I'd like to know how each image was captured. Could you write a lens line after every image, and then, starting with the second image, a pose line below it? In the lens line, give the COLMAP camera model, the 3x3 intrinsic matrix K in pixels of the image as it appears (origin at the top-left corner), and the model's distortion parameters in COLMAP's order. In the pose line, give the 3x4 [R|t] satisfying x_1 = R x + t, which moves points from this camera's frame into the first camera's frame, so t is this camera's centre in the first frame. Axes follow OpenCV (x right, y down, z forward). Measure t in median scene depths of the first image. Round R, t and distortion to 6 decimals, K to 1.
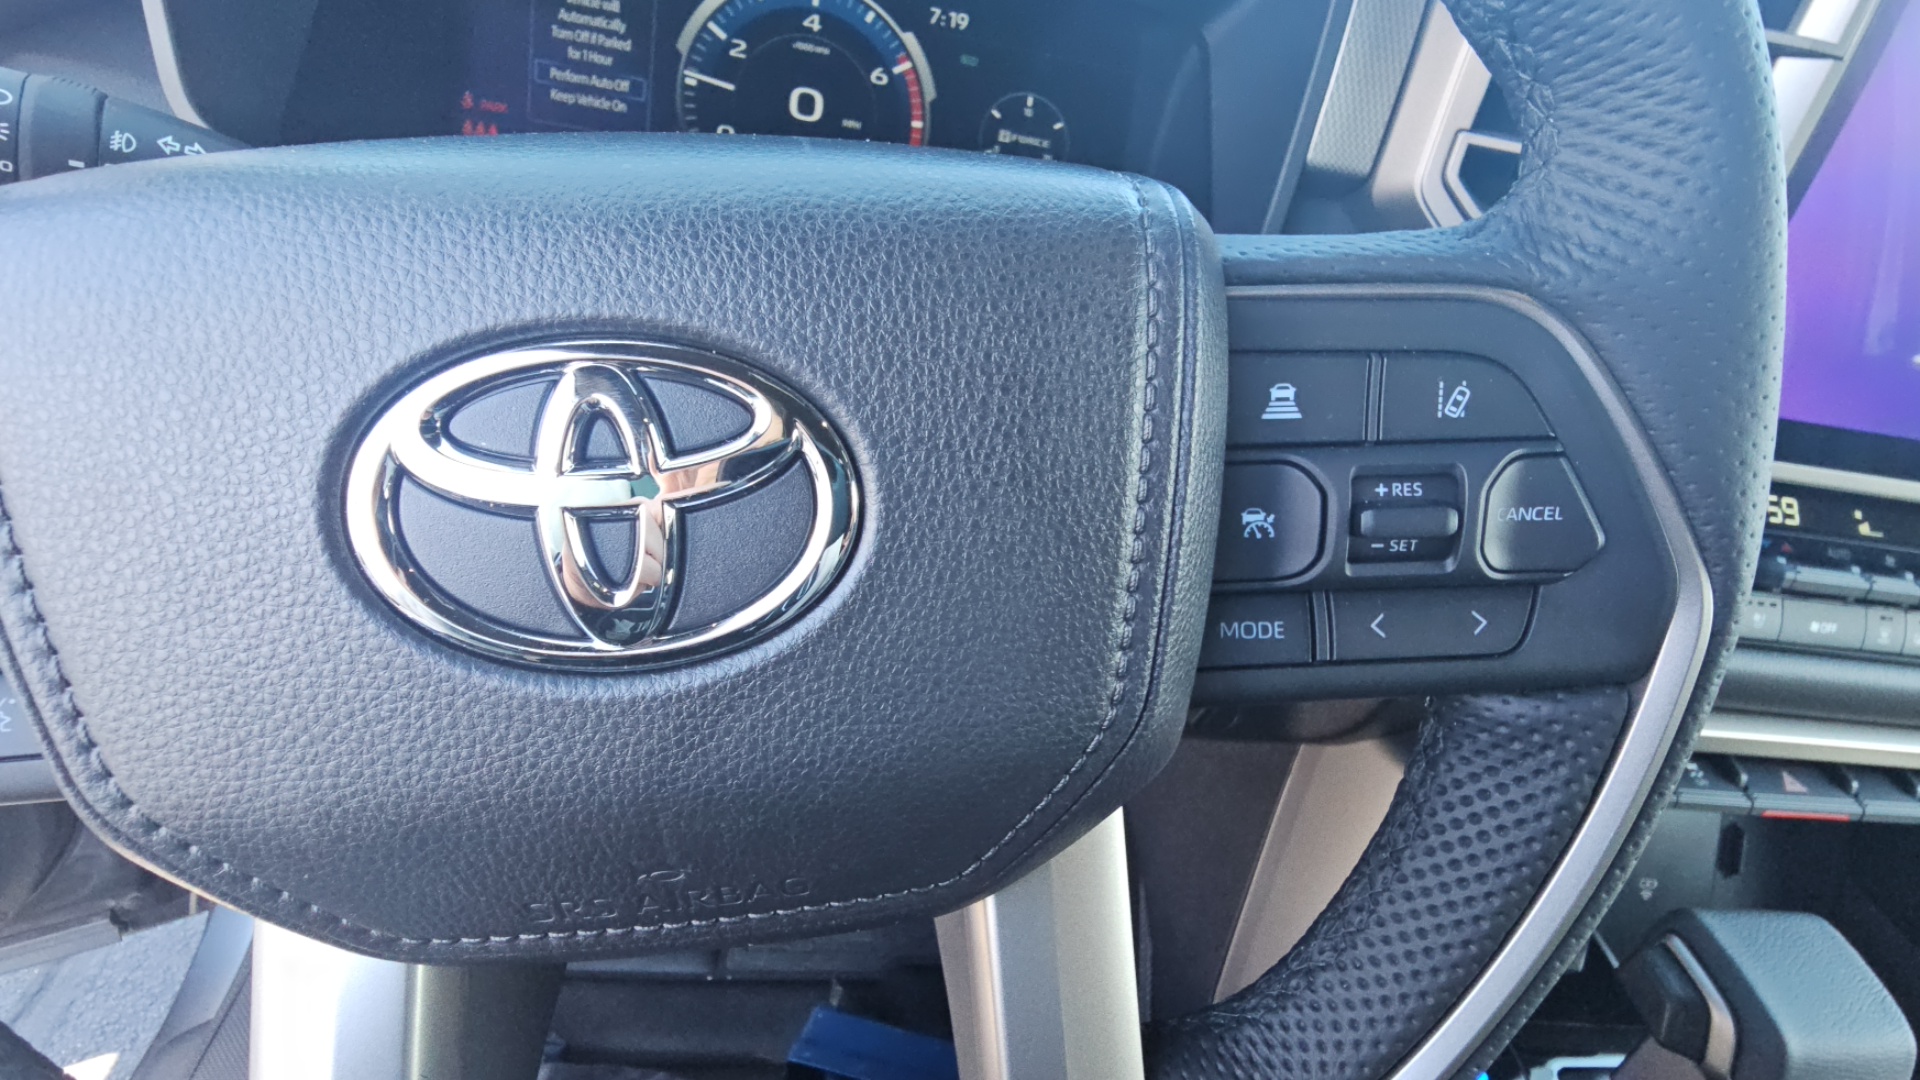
lens RADIAL K [[855.9, 0, 966.3], [0, 855.9, 537.3], [0, 0, 1]] dist [0.008239, -0.006820]
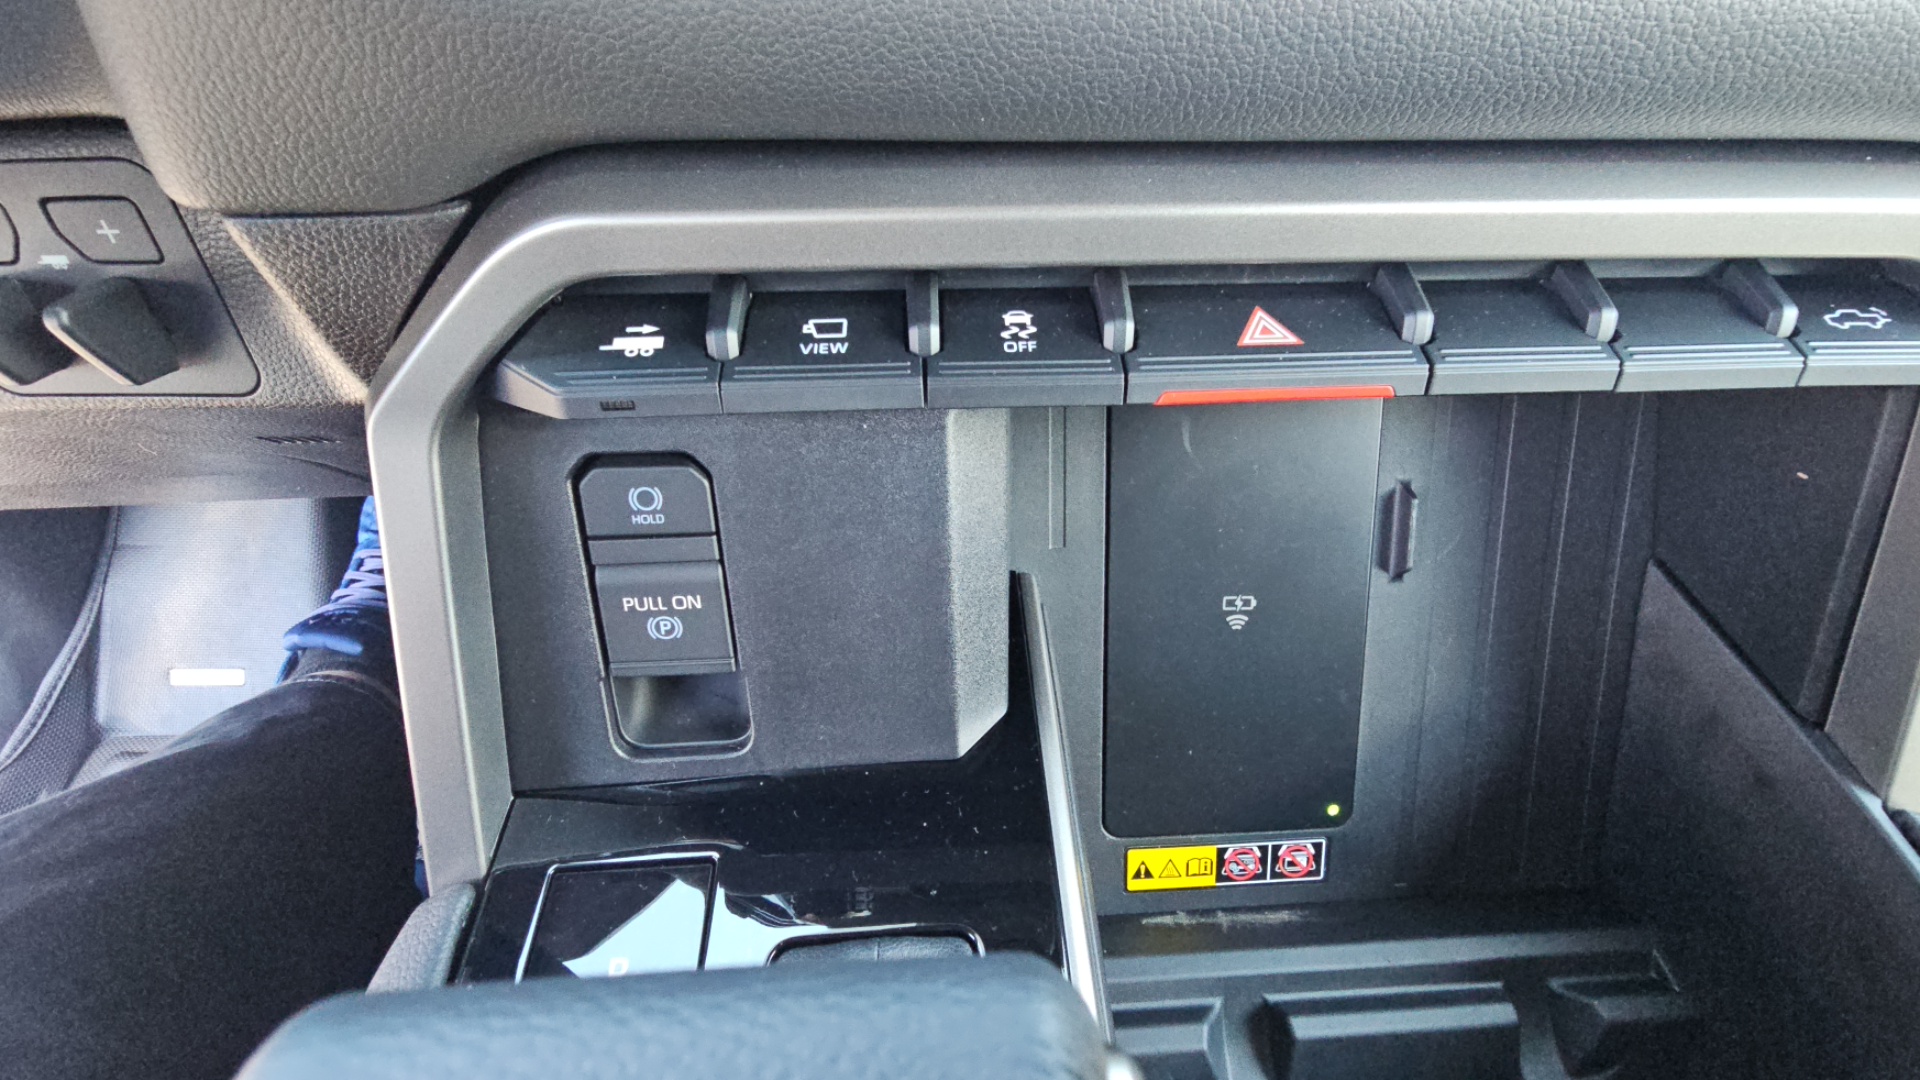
lens RADIAL K [[855.9, 0, 975.2], [0, 855.9, 539.3], [0, 0, 1]] dist [0.008239, -0.006820]
pose [[0.985795, -0.107549, -0.129001, 0.894241], [0.129188, 0.976375, 0.173210, 0.308833], [0.107324, -0.187415, 0.976400, 0.547125]]
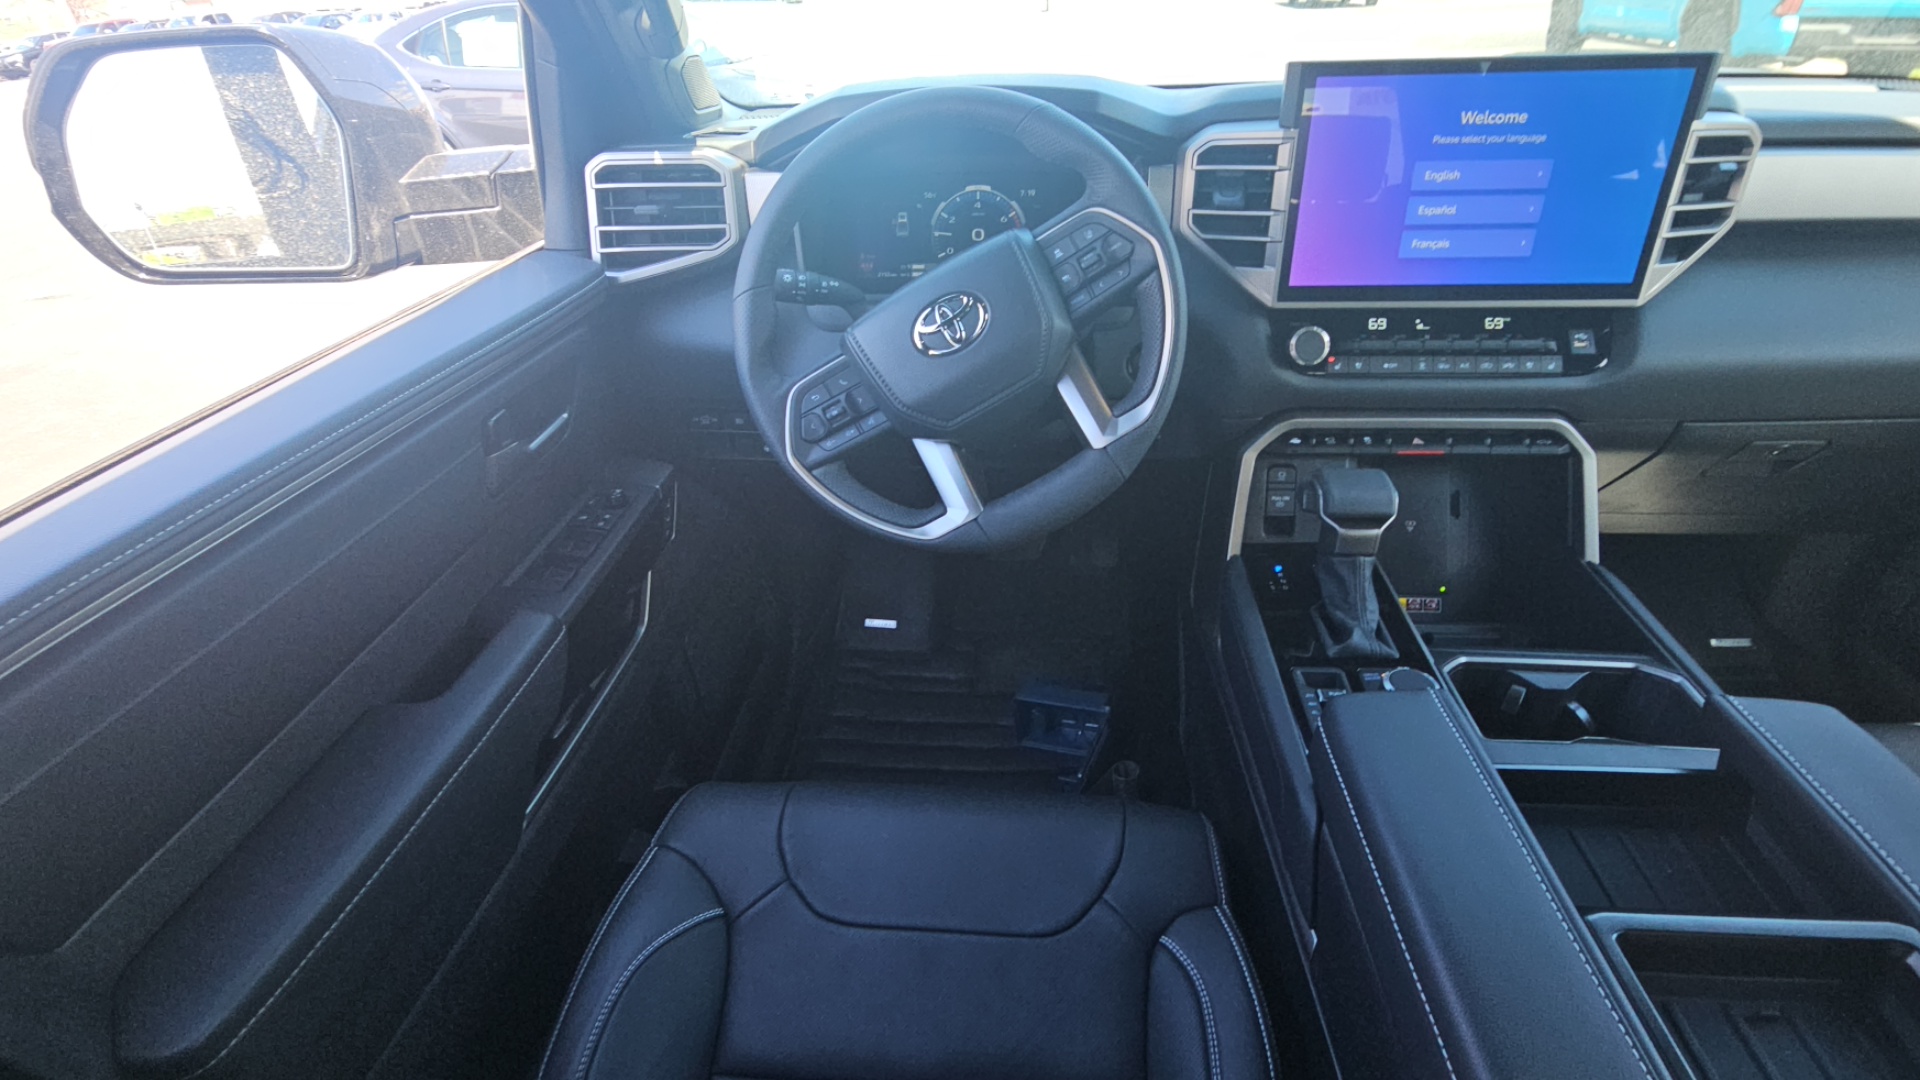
lens RADIAL K [[855.9, 0, 978.5], [0, 855.9, 540.1], [0, 0, 1]] dist [0.008239, -0.006820]
pose [[0.968251, -0.100728, -0.228788, 0.332404], [0.088941, 0.994150, -0.061284, 0.611555], [0.233622, 0.038990, 0.971545, -1.571316]]
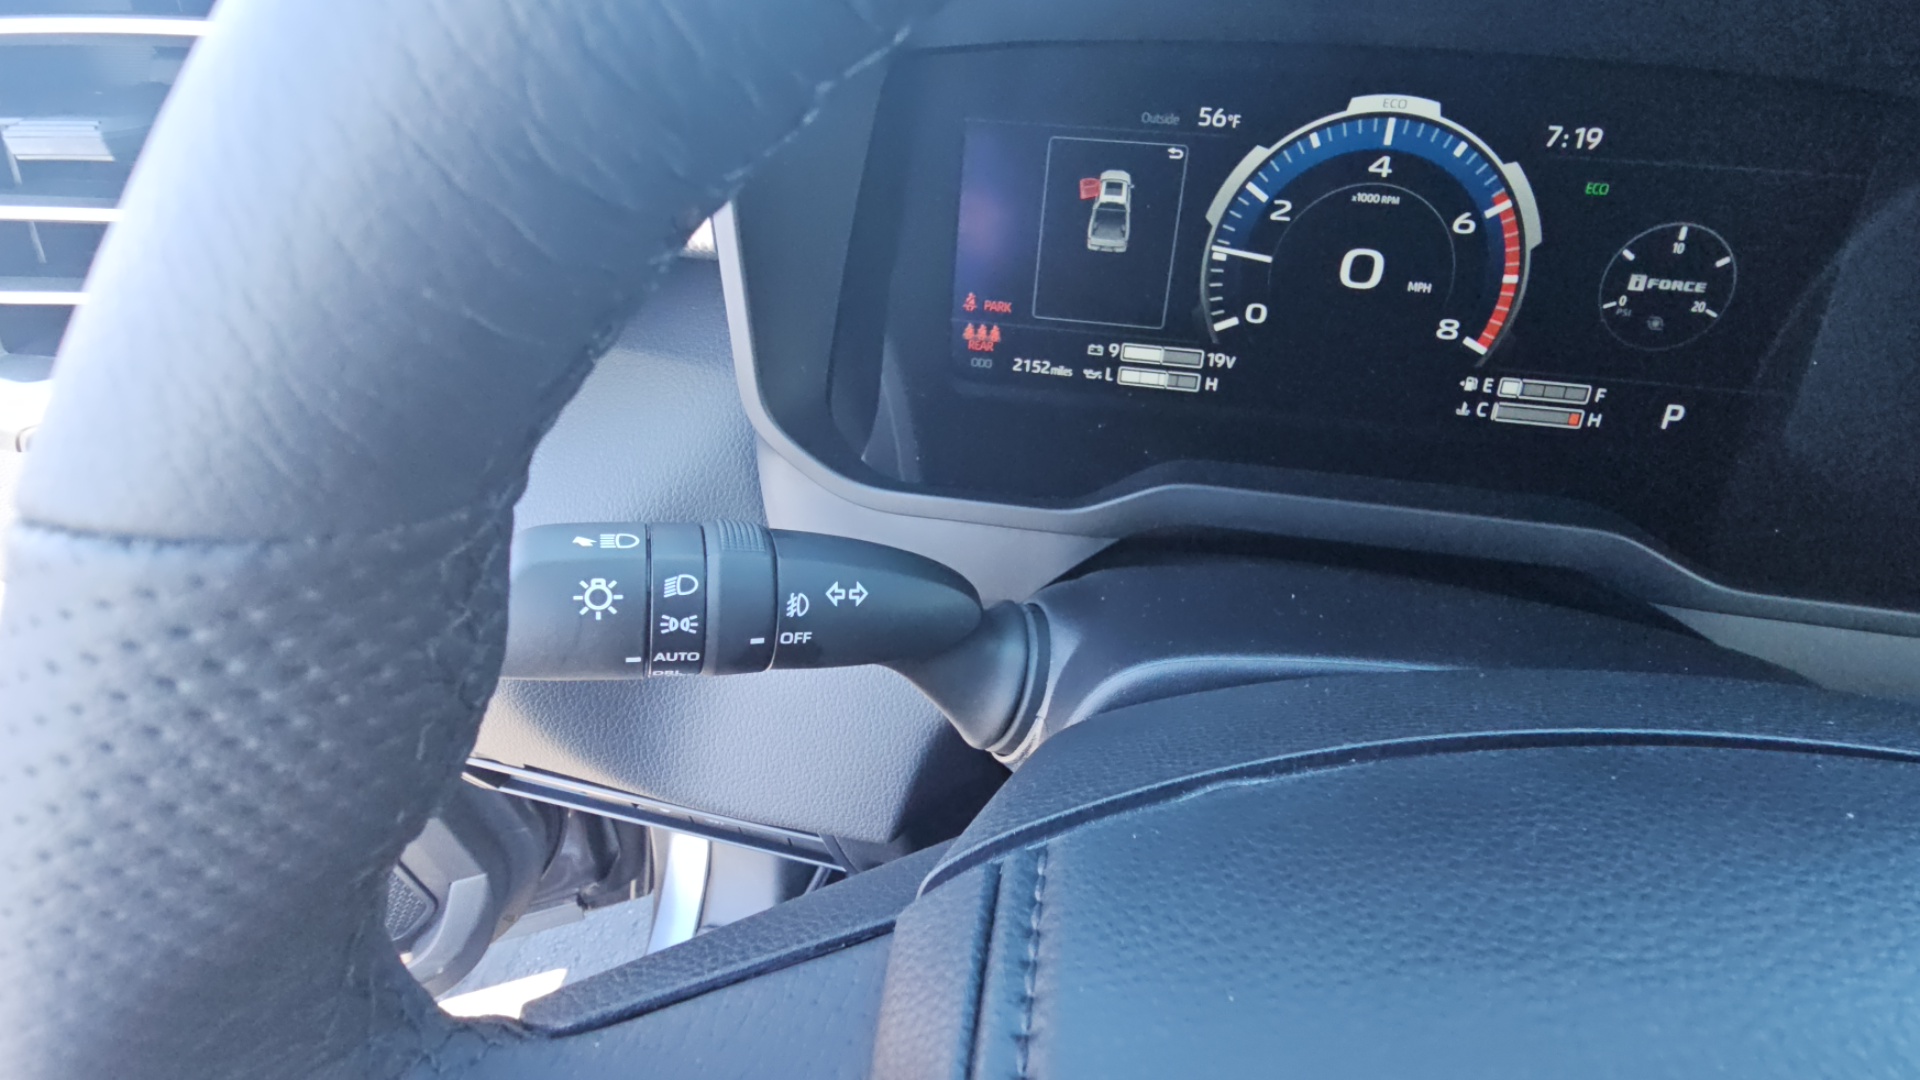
lens RADIAL K [[855.9, 0, 979.5], [0, 855.9, 540.6], [0, 0, 1]] dist [0.008239, -0.006820]
pose [[0.958164, 0.025089, -0.285117, -0.296999], [-0.004554, 0.997361, 0.072458, -0.311859], [0.286182, -0.068129, 0.955750, 0.119965]]
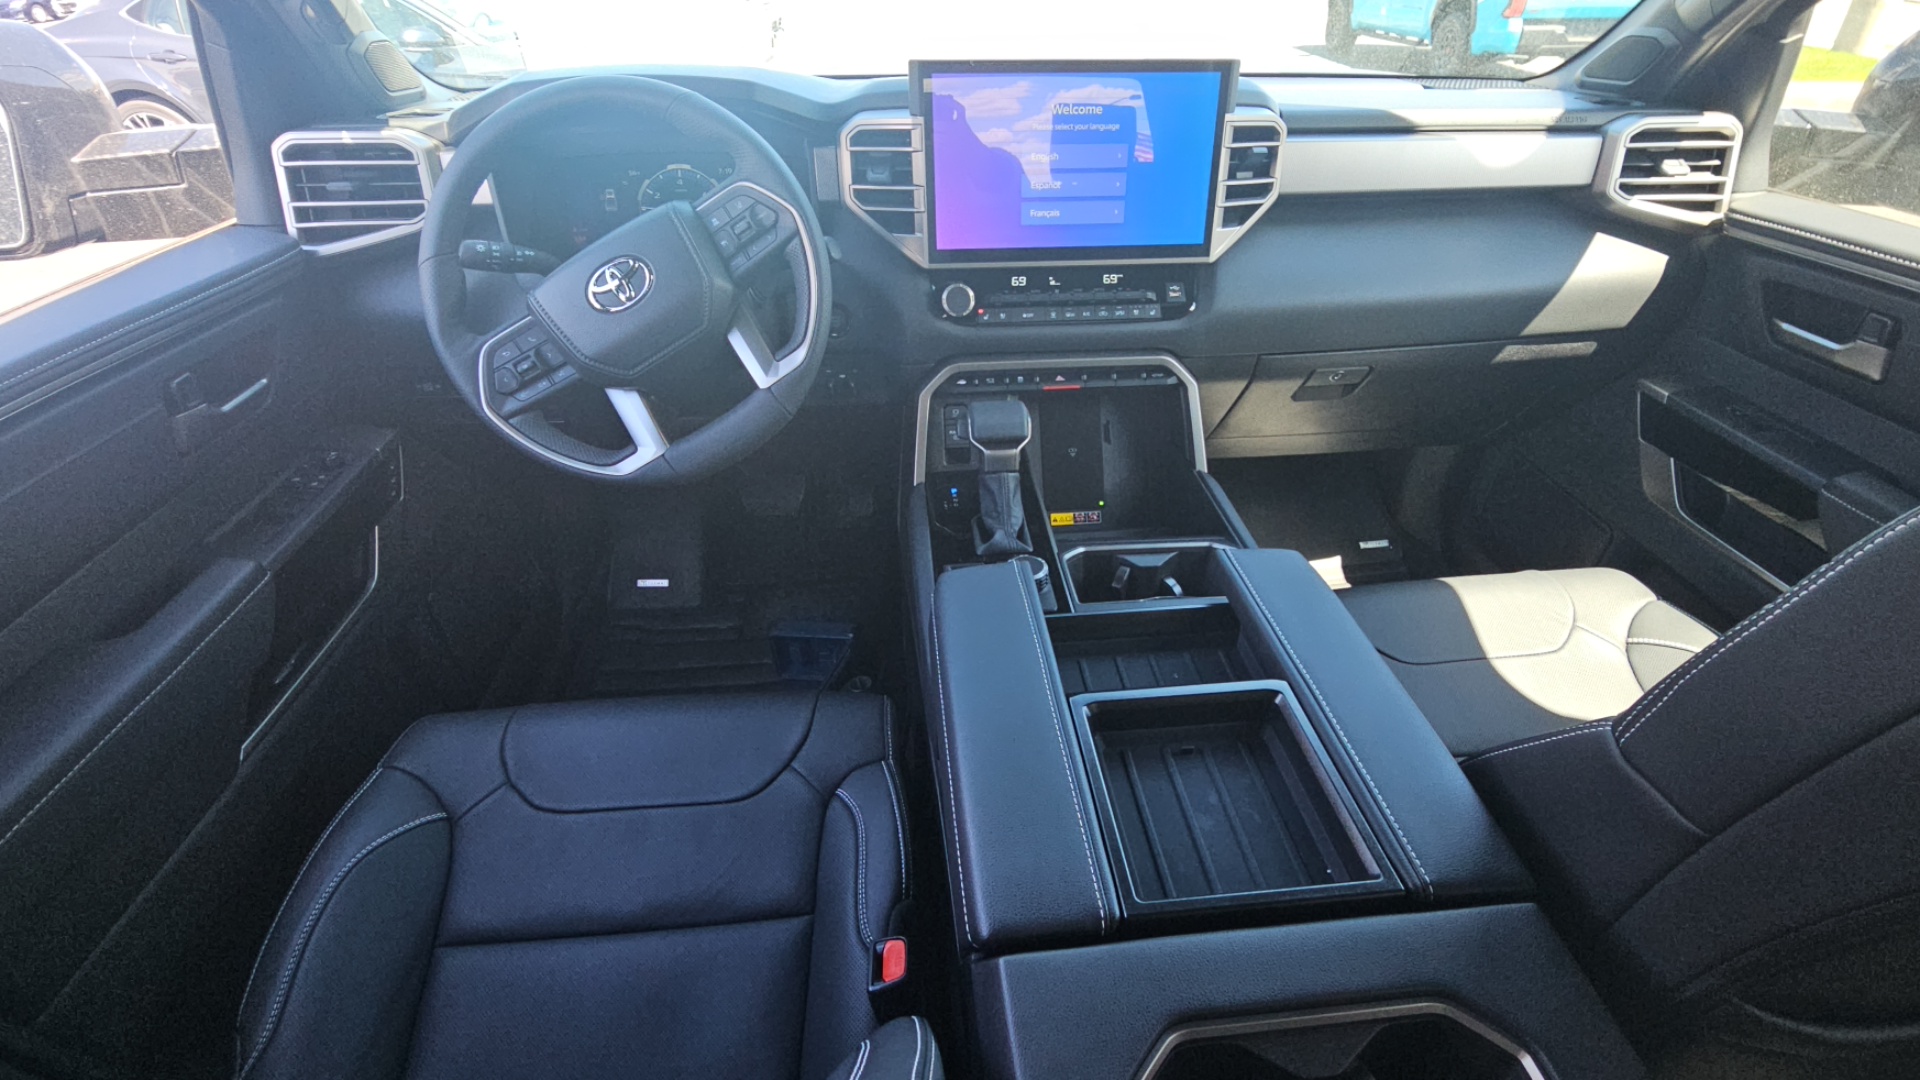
lens RADIAL K [[855.9, 0, 976.3], [0, 855.9, 540.7], [0, 0, 1]] dist [0.008239, -0.006820]
pose [[0.983744, -0.162127, -0.077221, 0.858094], [0.160618, 0.986690, -0.025406, 0.867150], [0.080313, 0.012590, 0.996690, -1.864616]]
